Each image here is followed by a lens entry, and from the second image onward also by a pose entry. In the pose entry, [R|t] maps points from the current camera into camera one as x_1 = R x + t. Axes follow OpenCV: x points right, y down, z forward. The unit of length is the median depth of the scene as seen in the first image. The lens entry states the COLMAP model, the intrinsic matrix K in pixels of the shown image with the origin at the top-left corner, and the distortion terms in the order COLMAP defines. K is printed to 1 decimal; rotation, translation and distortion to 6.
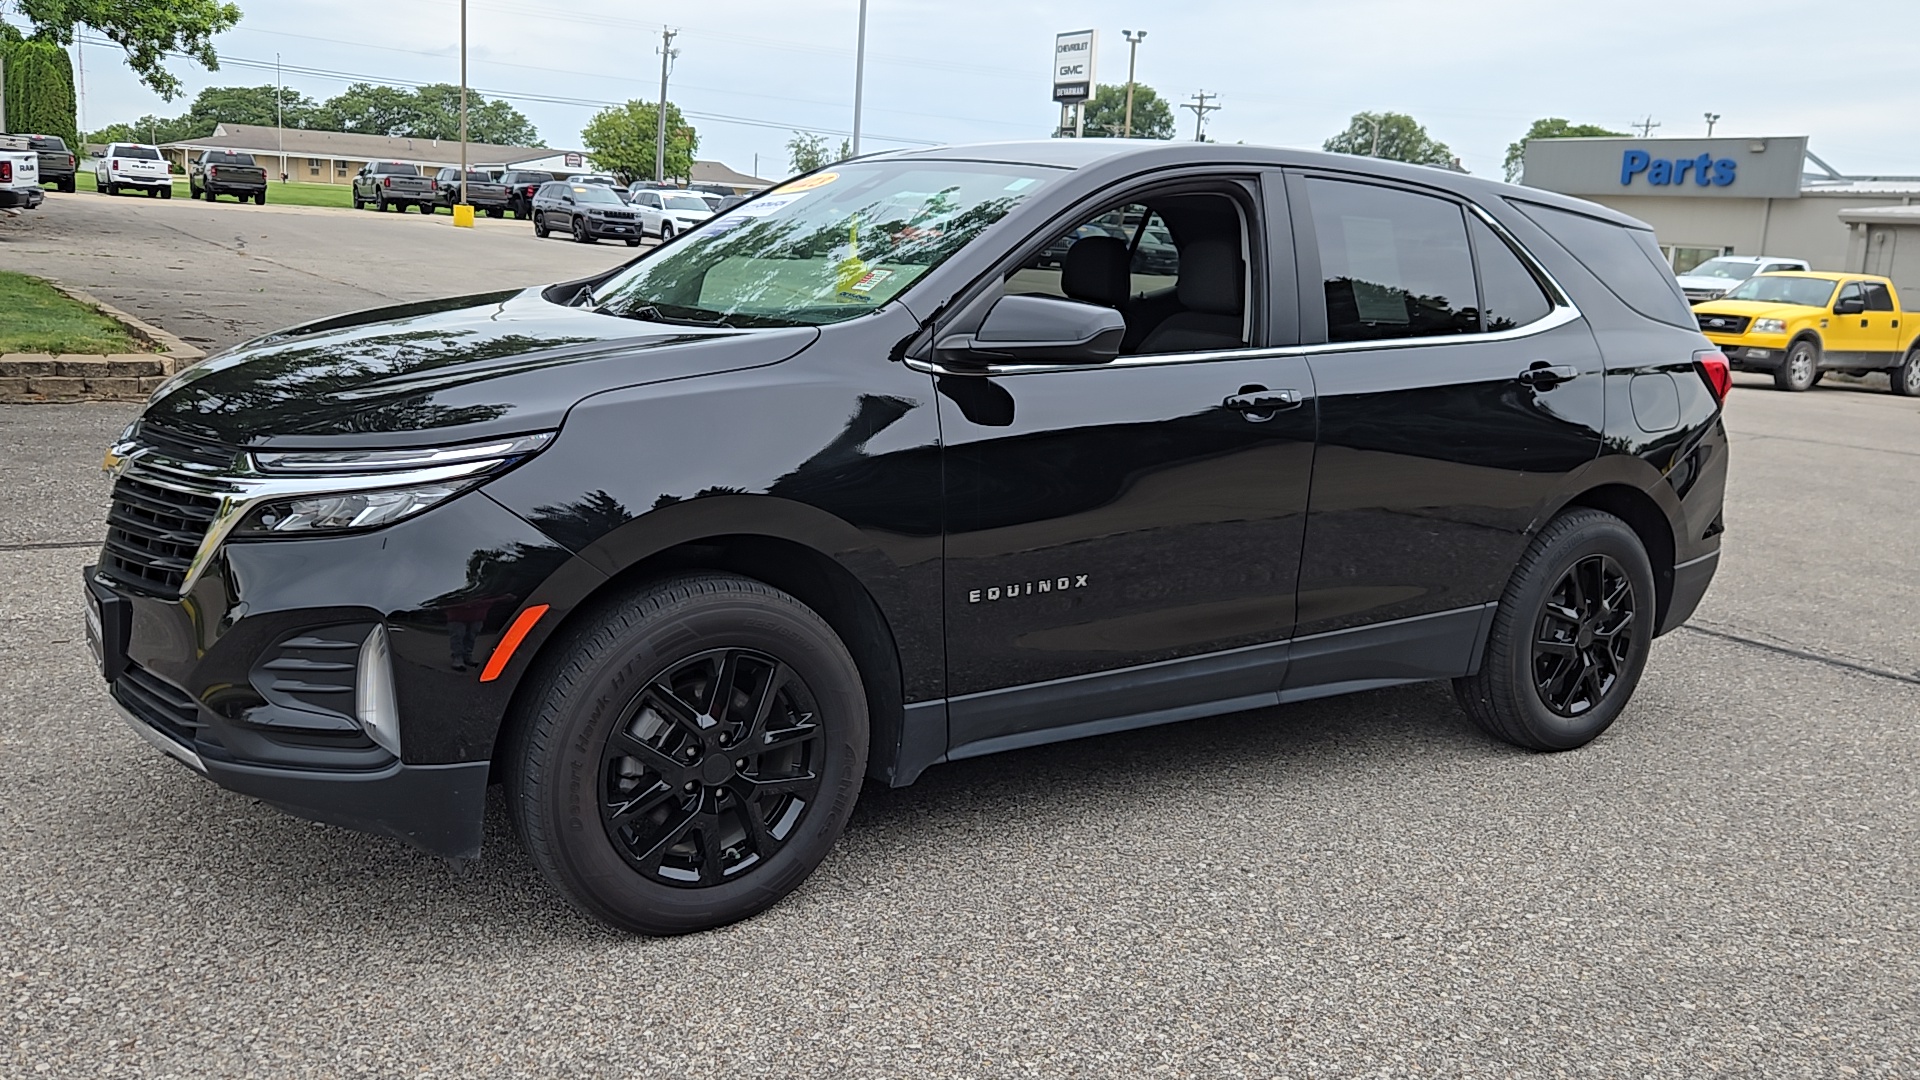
lens RADIAL K [[1591.2, 0, 951.3], [0, 1591.2, 530.9], [0, 0, 1]] dist [0.010231, -0.008132]
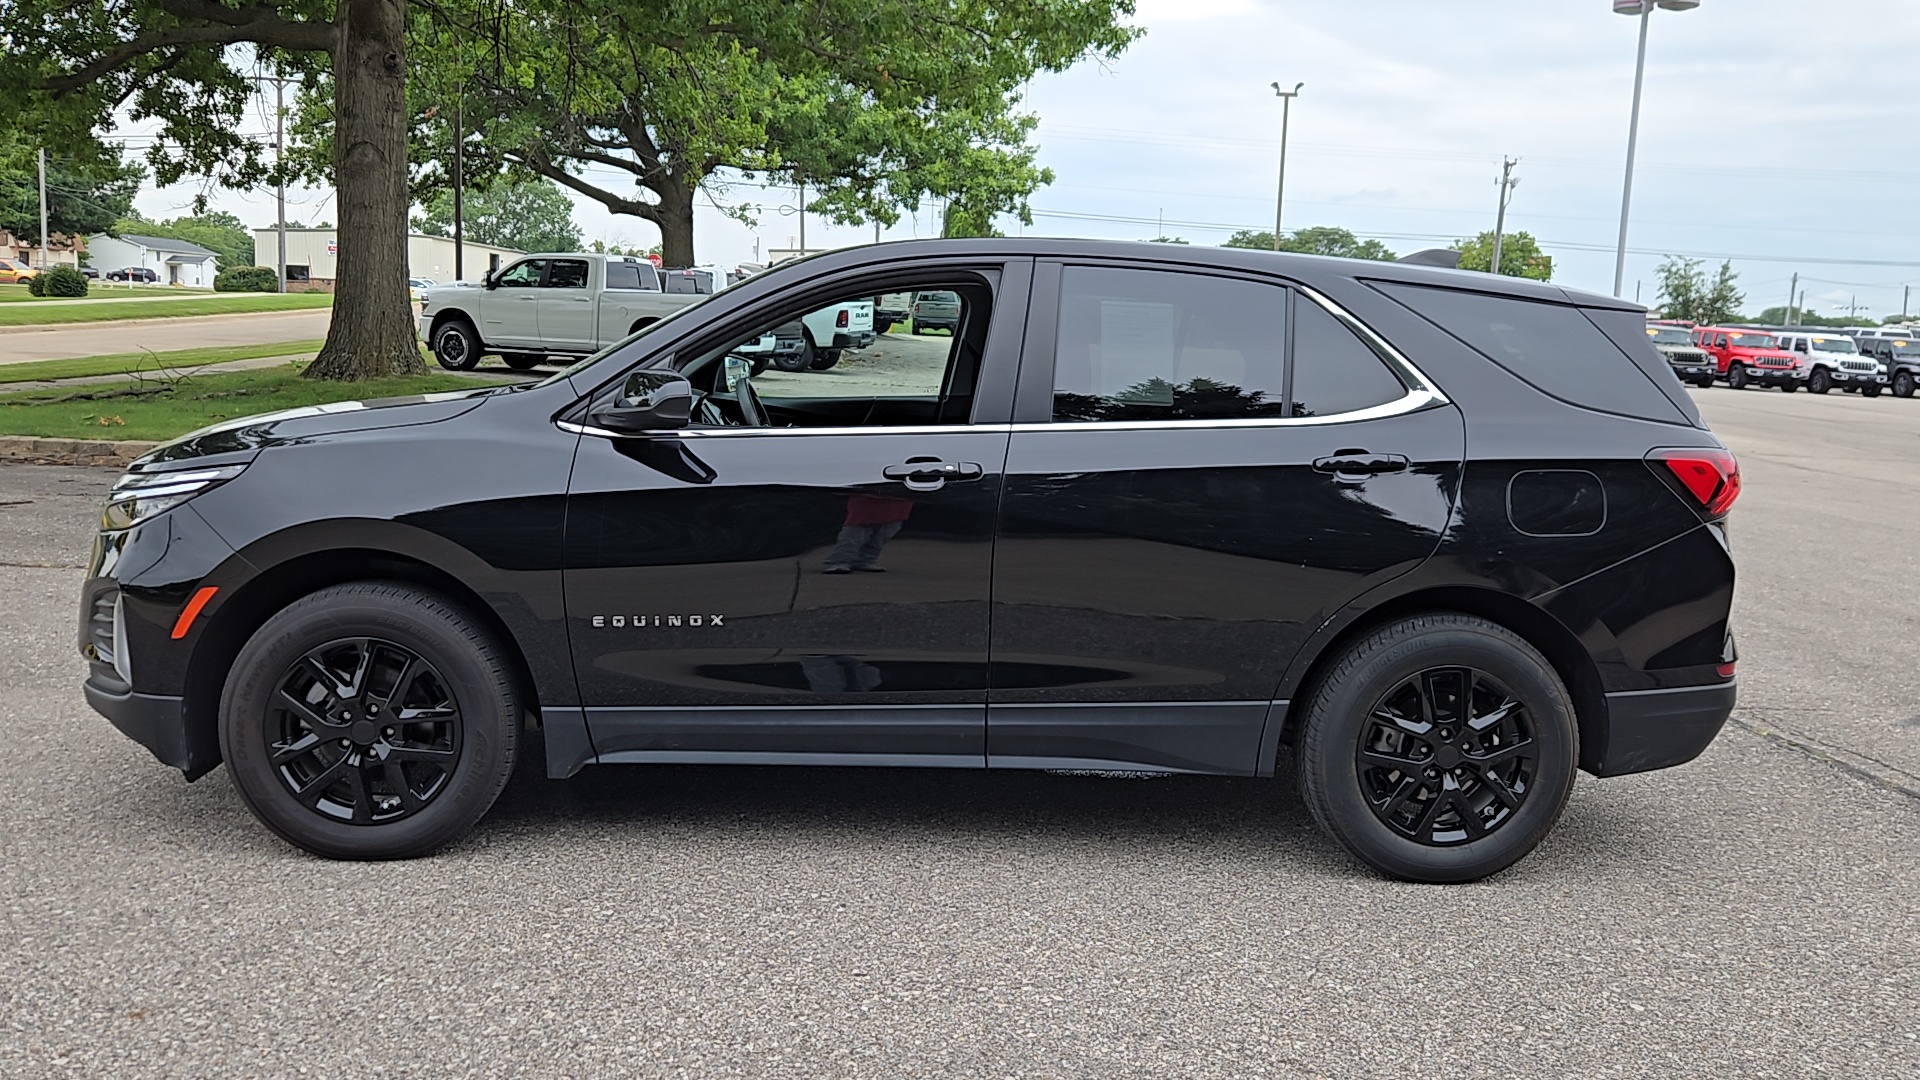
lens RADIAL K [[1591.2, 0, 956.3], [0, 1591.2, 542.4], [0, 0, 1]] dist [0.010231, -0.008132]
pose [[0.861843, 0.044809, -0.505192, 0.653971], [-0.083022, 0.995118, -0.053368, 0.018330], [0.500334, 0.087937, 0.861355, 0.081839]]
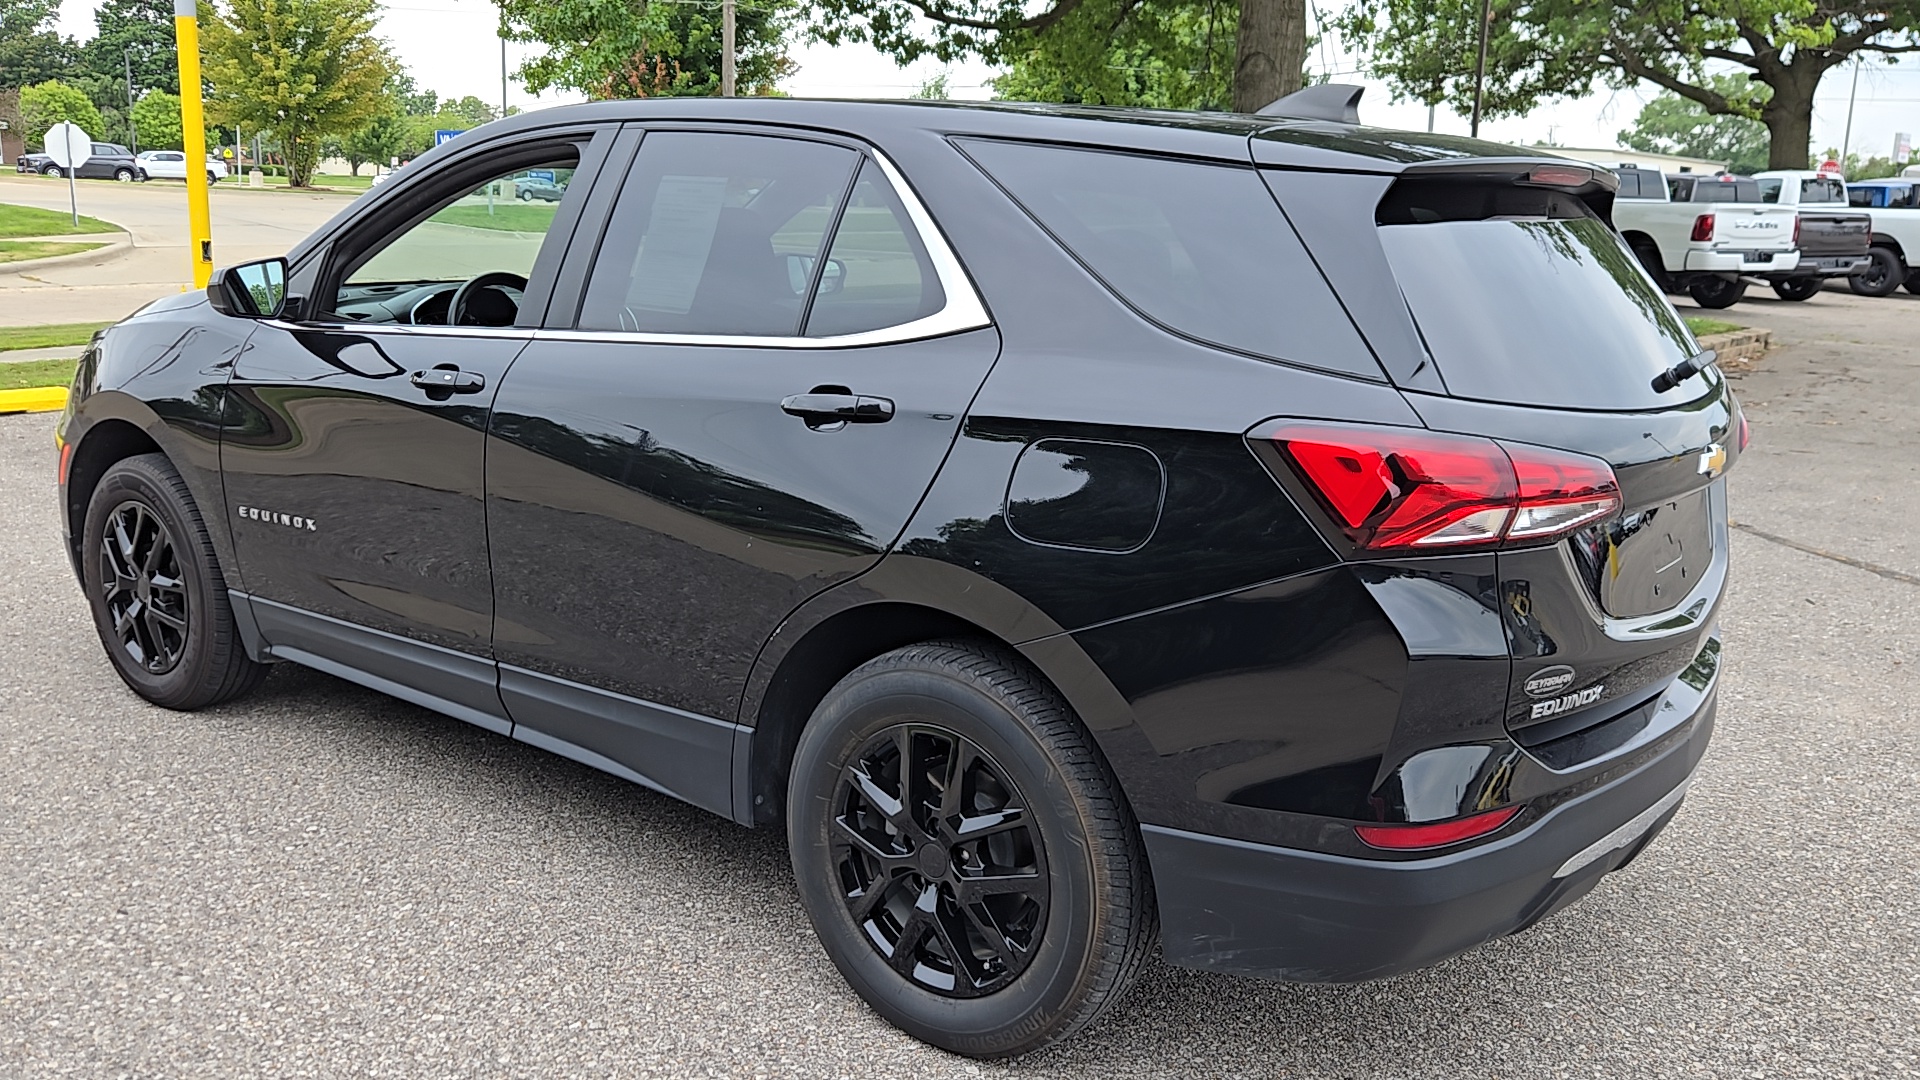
lens RADIAL K [[1591.2, 0, 961.5], [0, 1591.2, 542.1], [0, 0, 1]] dist [0.010231, -0.008132]
pose [[0.317337, 0.151747, -0.936093, 1.010522], [-0.186961, 0.977751, 0.095120, -0.116642], [0.929700, 0.144828, 0.338647, 0.853176]]
